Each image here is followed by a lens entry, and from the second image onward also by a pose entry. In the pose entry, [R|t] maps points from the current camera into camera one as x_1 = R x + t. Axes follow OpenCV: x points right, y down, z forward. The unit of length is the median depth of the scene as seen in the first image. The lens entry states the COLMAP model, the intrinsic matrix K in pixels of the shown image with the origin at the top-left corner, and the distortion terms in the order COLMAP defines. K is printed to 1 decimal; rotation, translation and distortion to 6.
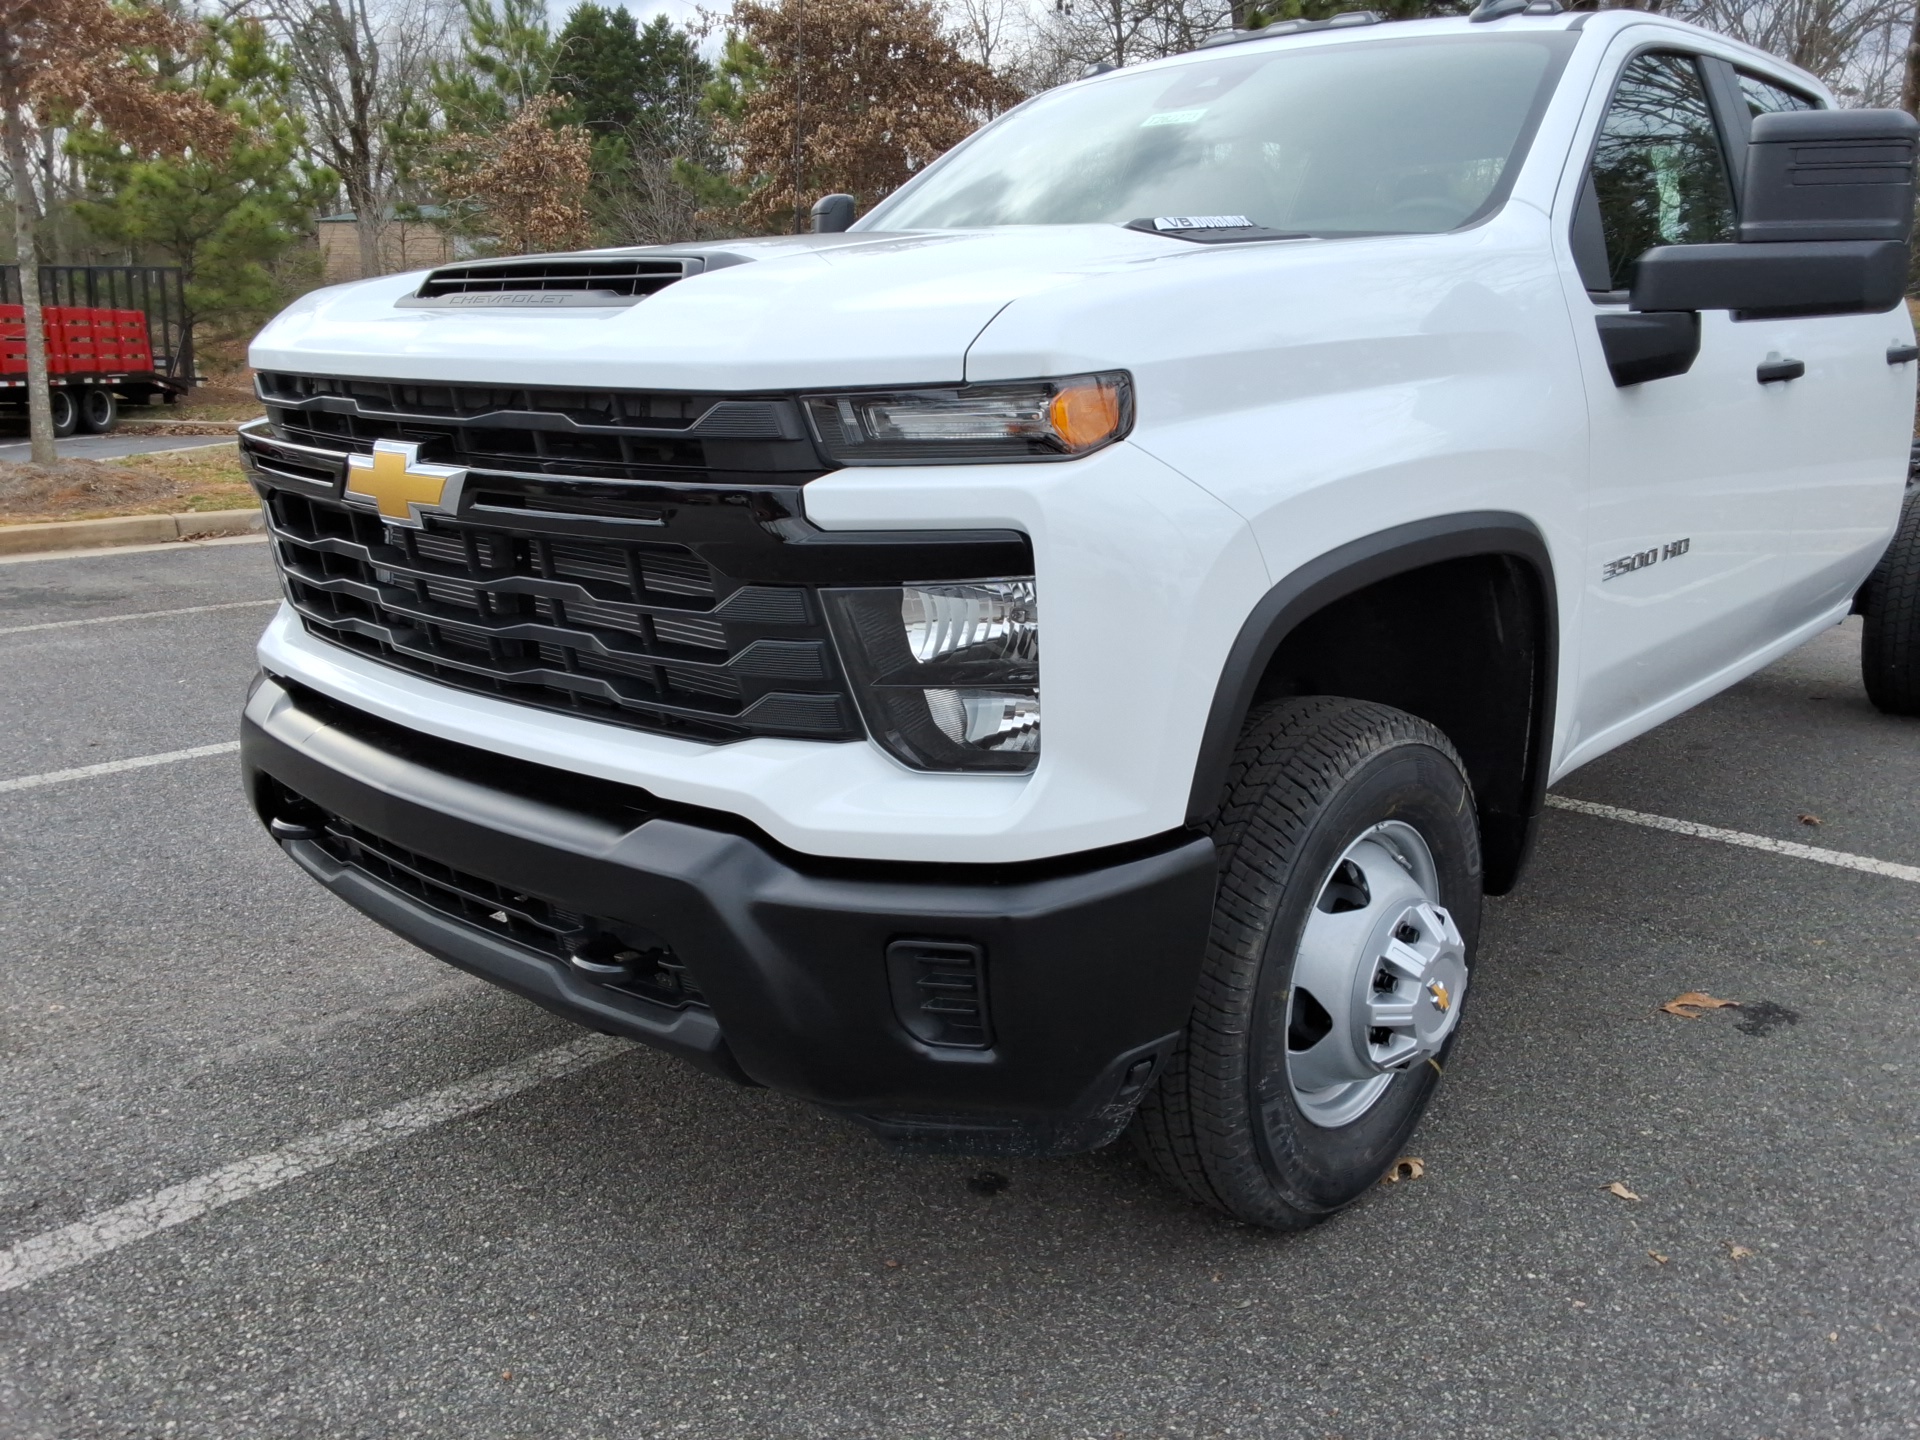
lens RADIAL K [[1532.4, 0, 978.3], [0, 1532.4, 705.0], [0, 0, 1]] dist [0.127118, -0.201922]
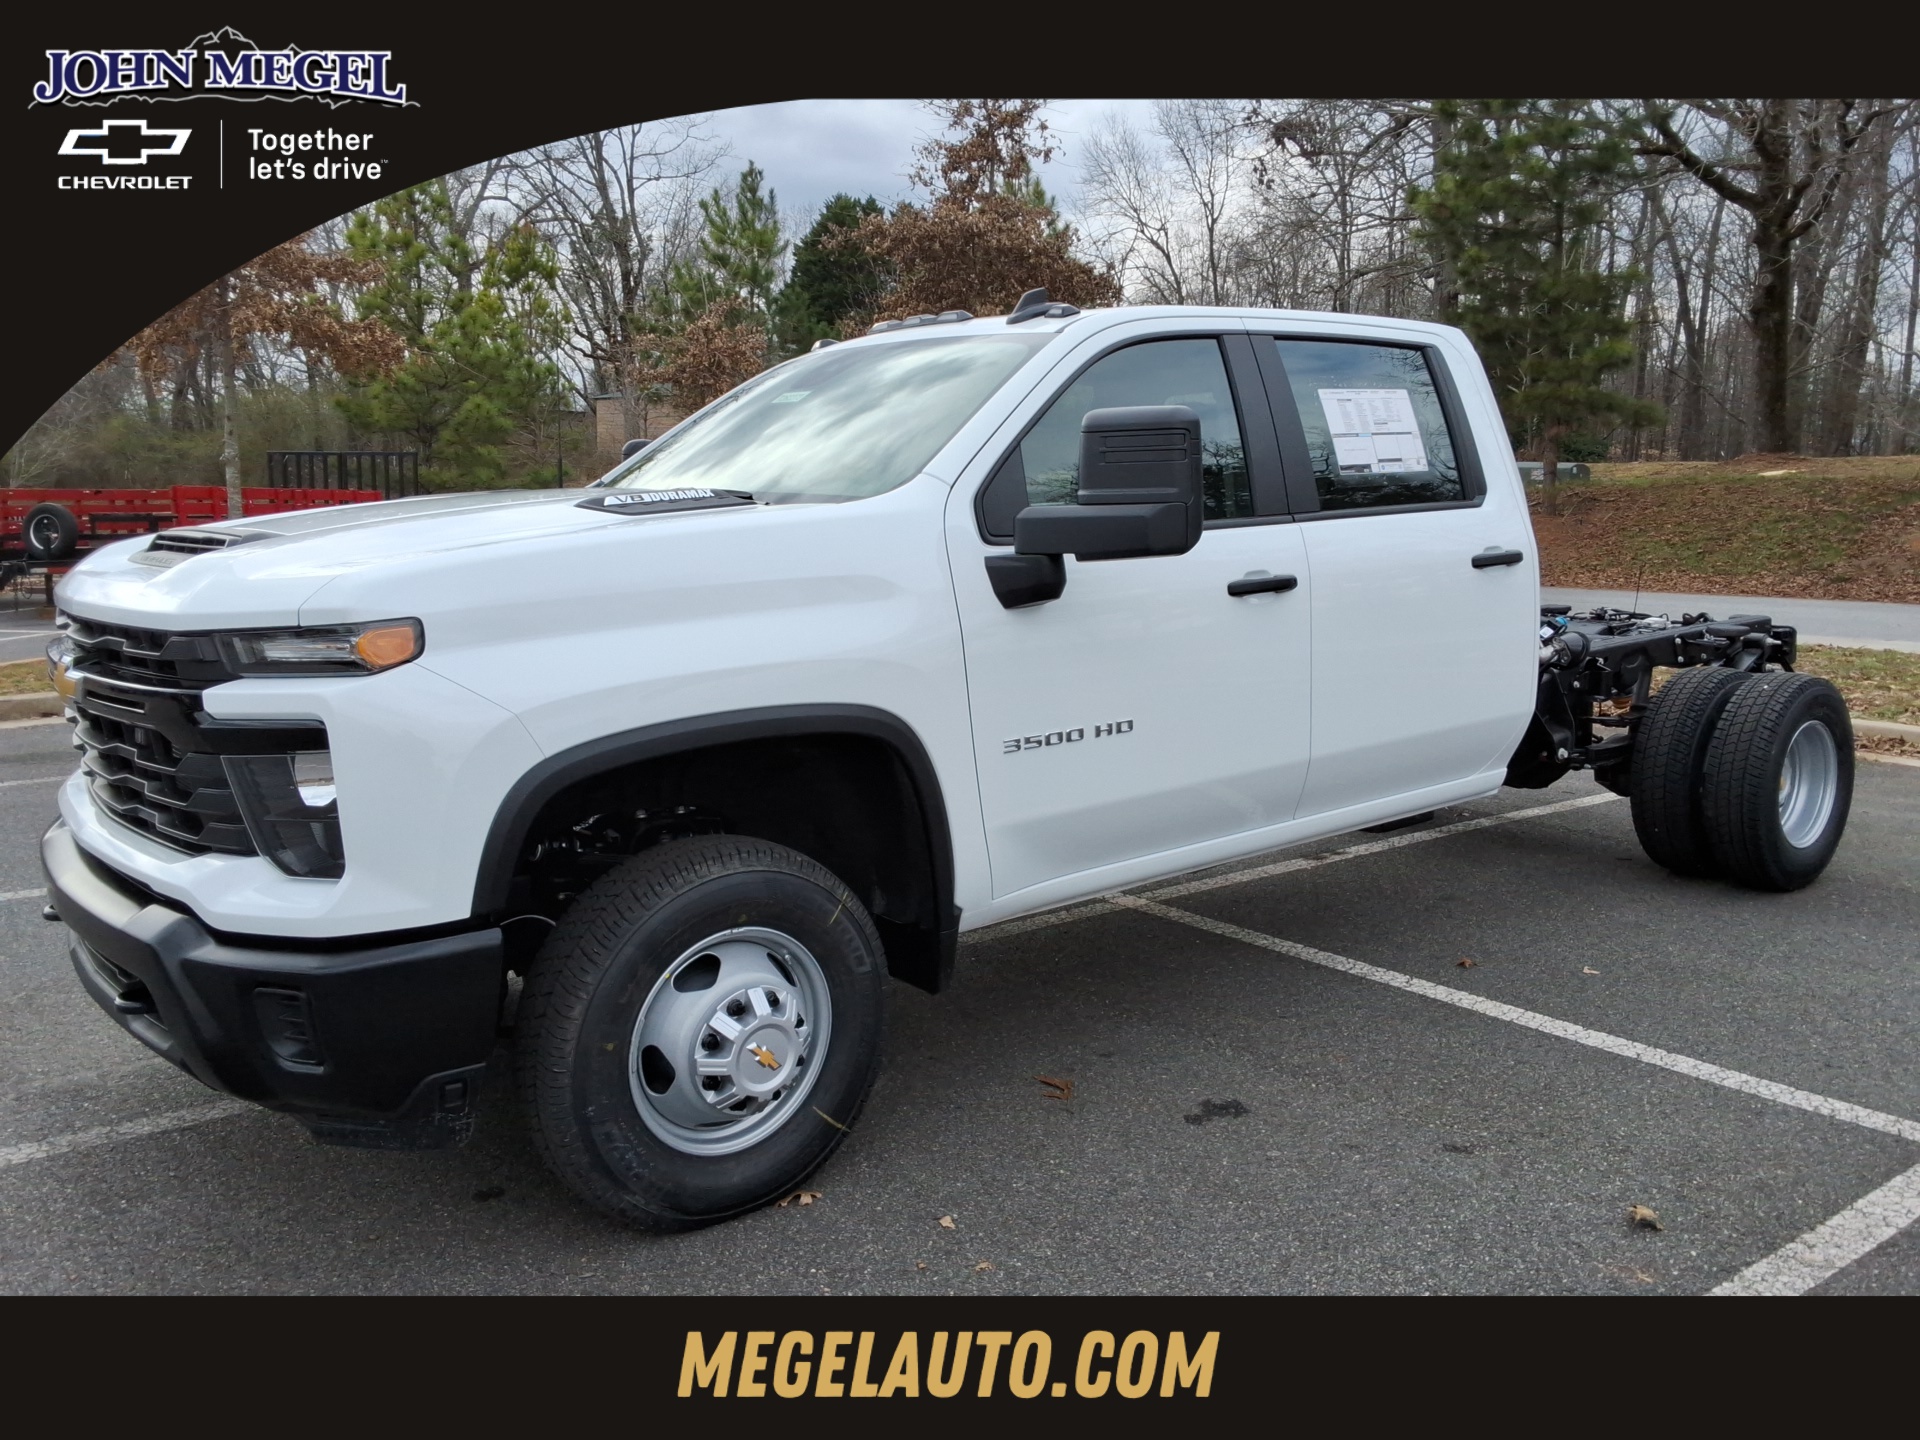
lens RADIAL K [[1532.4, 0, 978.3], [0, 1532.4, 705.0], [0, 0, 1]] dist [0.127118, -0.201922]
pose [[0.987245, 0.008930, -0.158956, 0.606229], [-0.023925, 0.995409, -0.092673, 0.000627], [0.157399, 0.095294, 0.982927, -0.293817]]
